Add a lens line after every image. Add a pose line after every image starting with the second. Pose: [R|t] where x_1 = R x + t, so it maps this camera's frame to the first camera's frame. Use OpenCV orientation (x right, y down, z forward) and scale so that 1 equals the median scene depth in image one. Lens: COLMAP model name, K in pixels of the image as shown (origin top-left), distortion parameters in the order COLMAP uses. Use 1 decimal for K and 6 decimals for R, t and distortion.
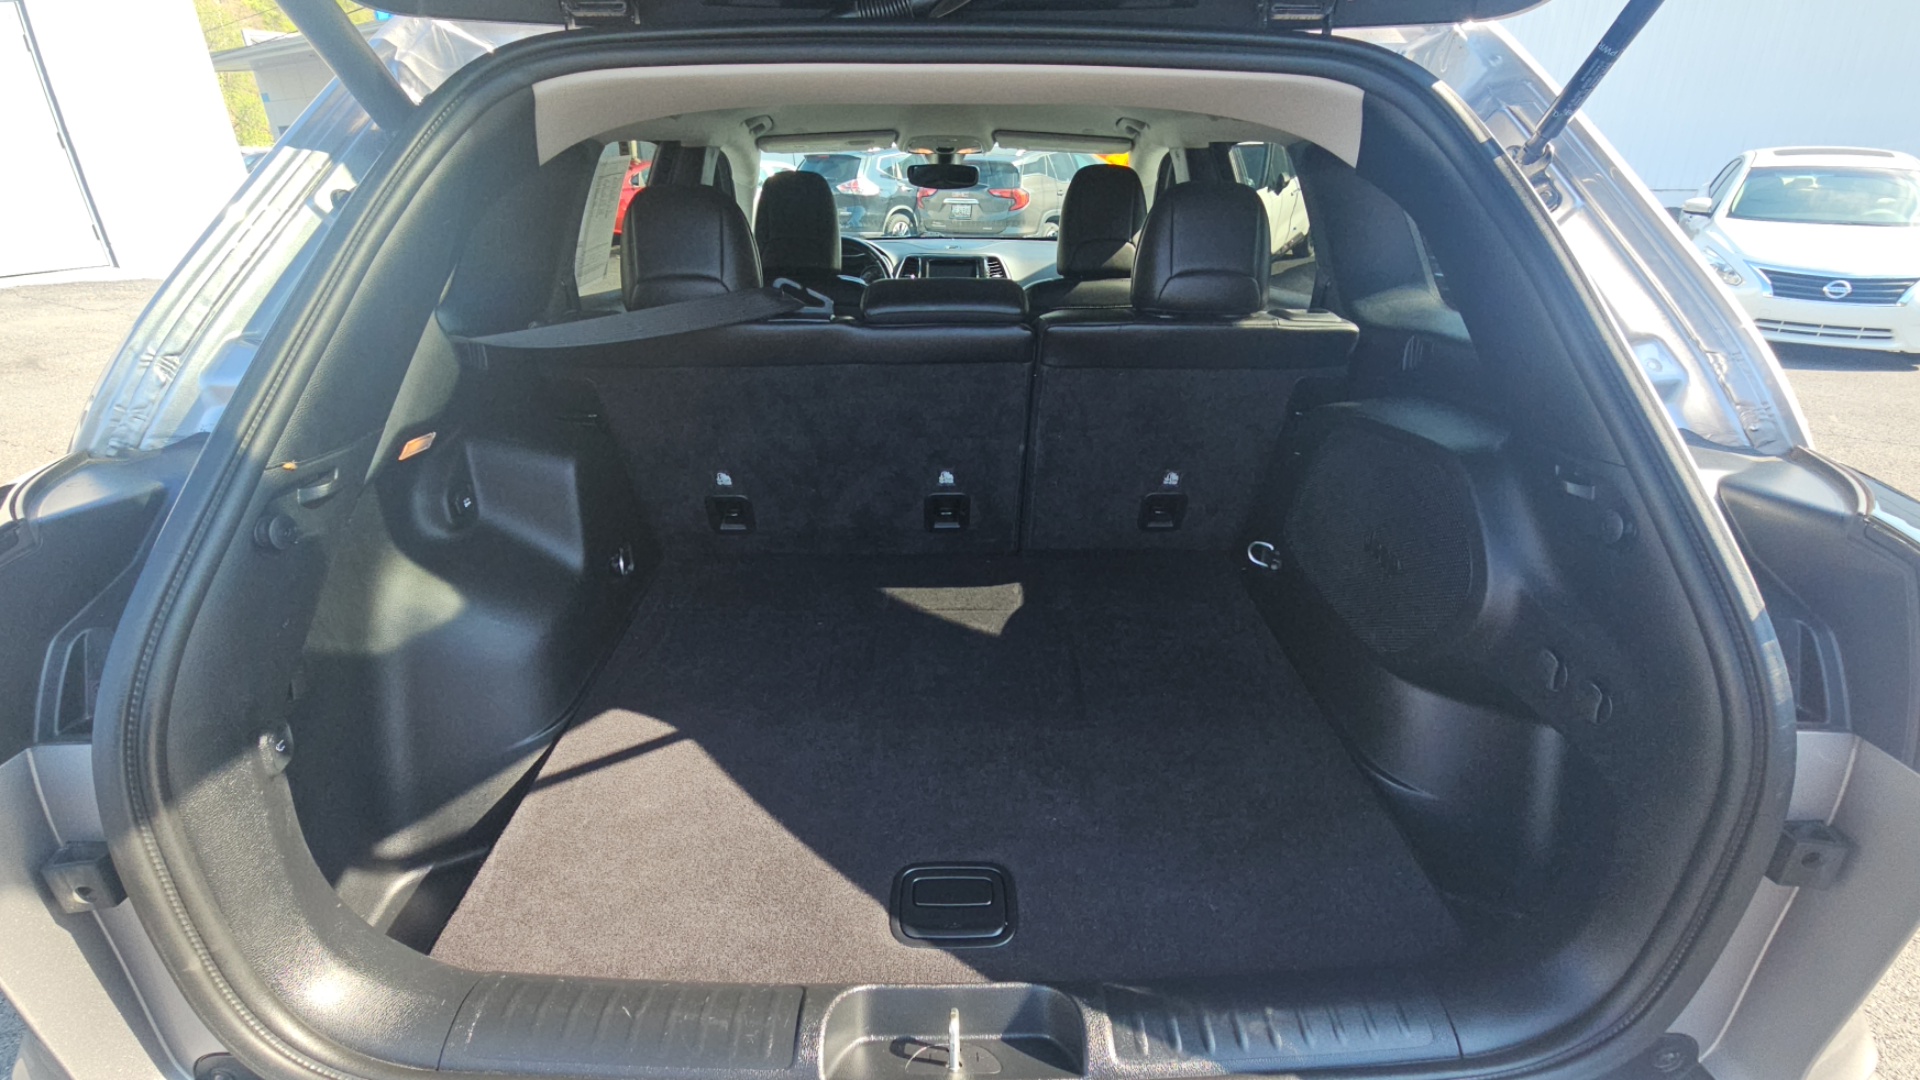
lens RADIAL K [[862.5, 0, 951.7], [0, 862.5, 532.0], [0, 0, 1]] dist [0.010591, -0.004160]
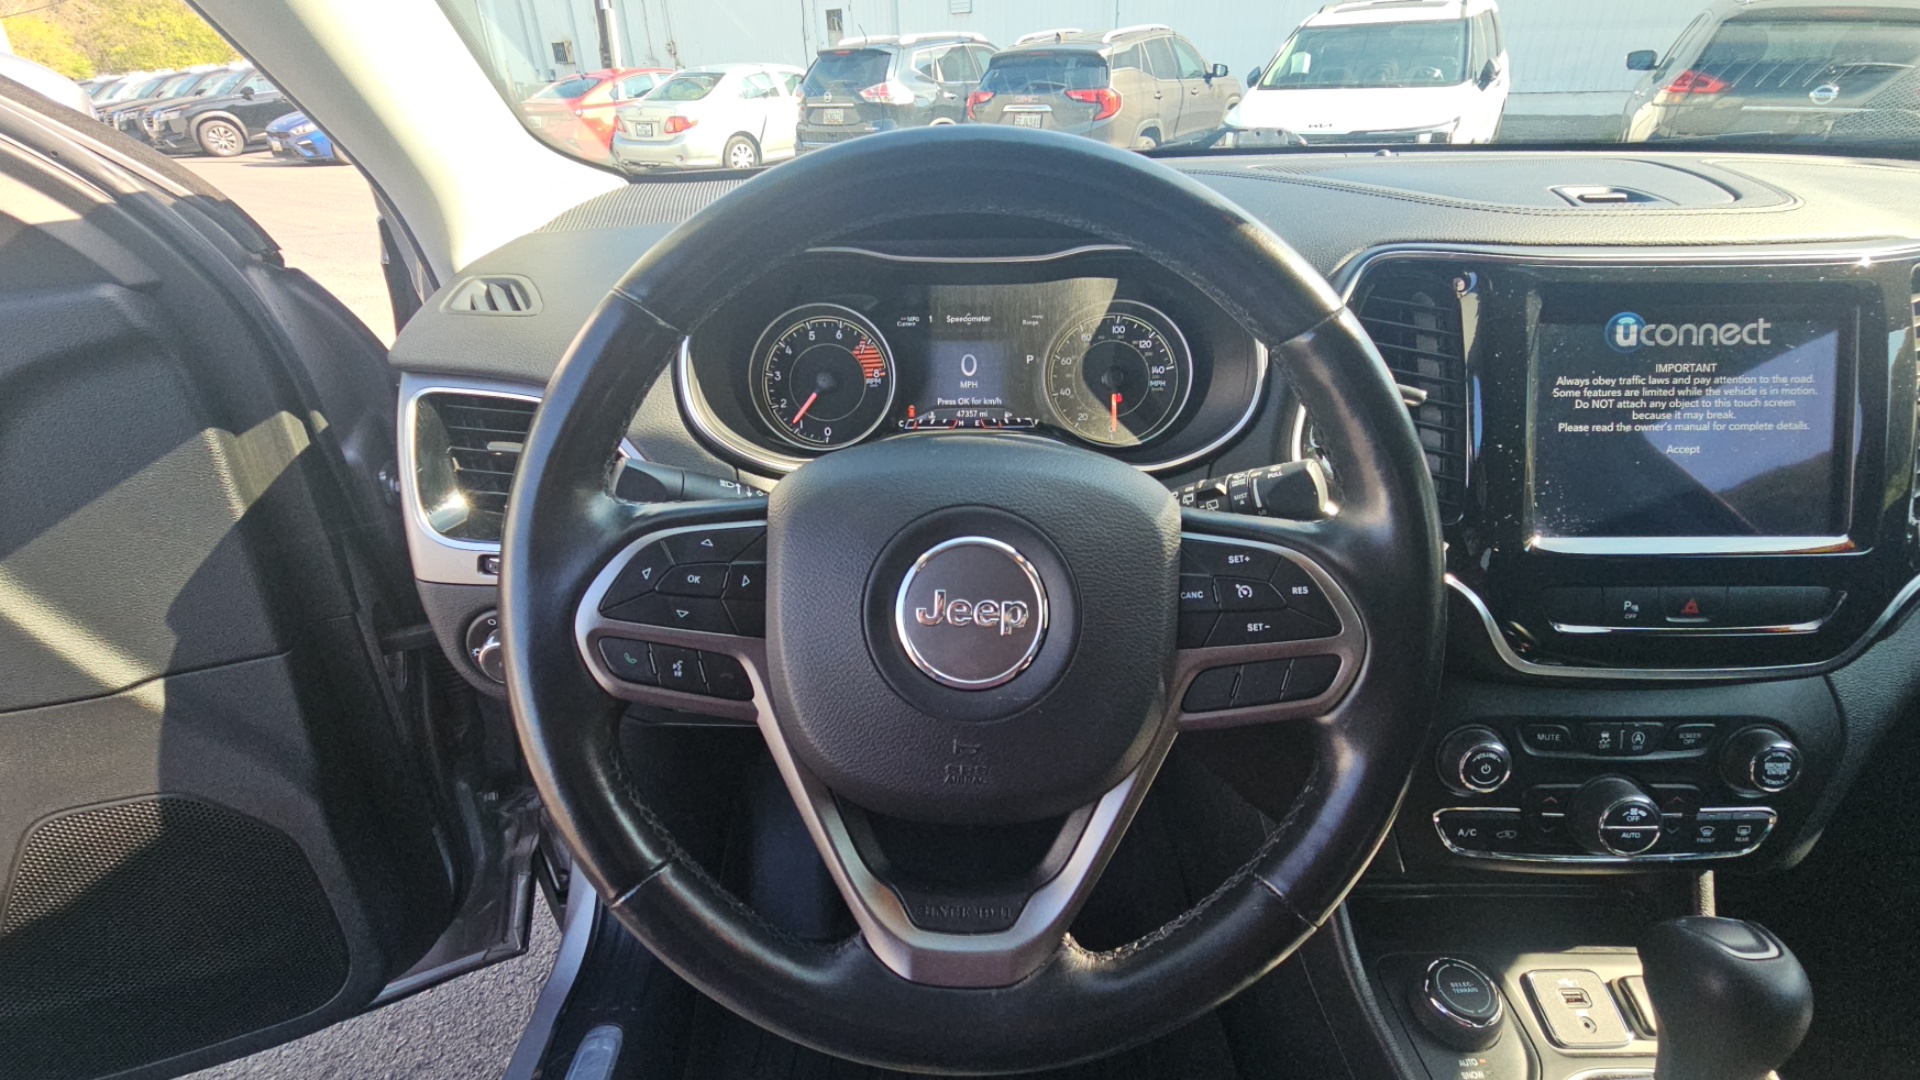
lens RADIAL K [[862.5, 0, 950.8], [0, 862.5, 527.8], [0, 0, 1]] dist [0.010591, -0.004160]
pose [[0.999729, -0.004112, -0.022924, -0.040757], [0.005784, 0.997291, 0.073332, -0.079106], [0.022560, -0.073445, 0.997044, 0.234054]]
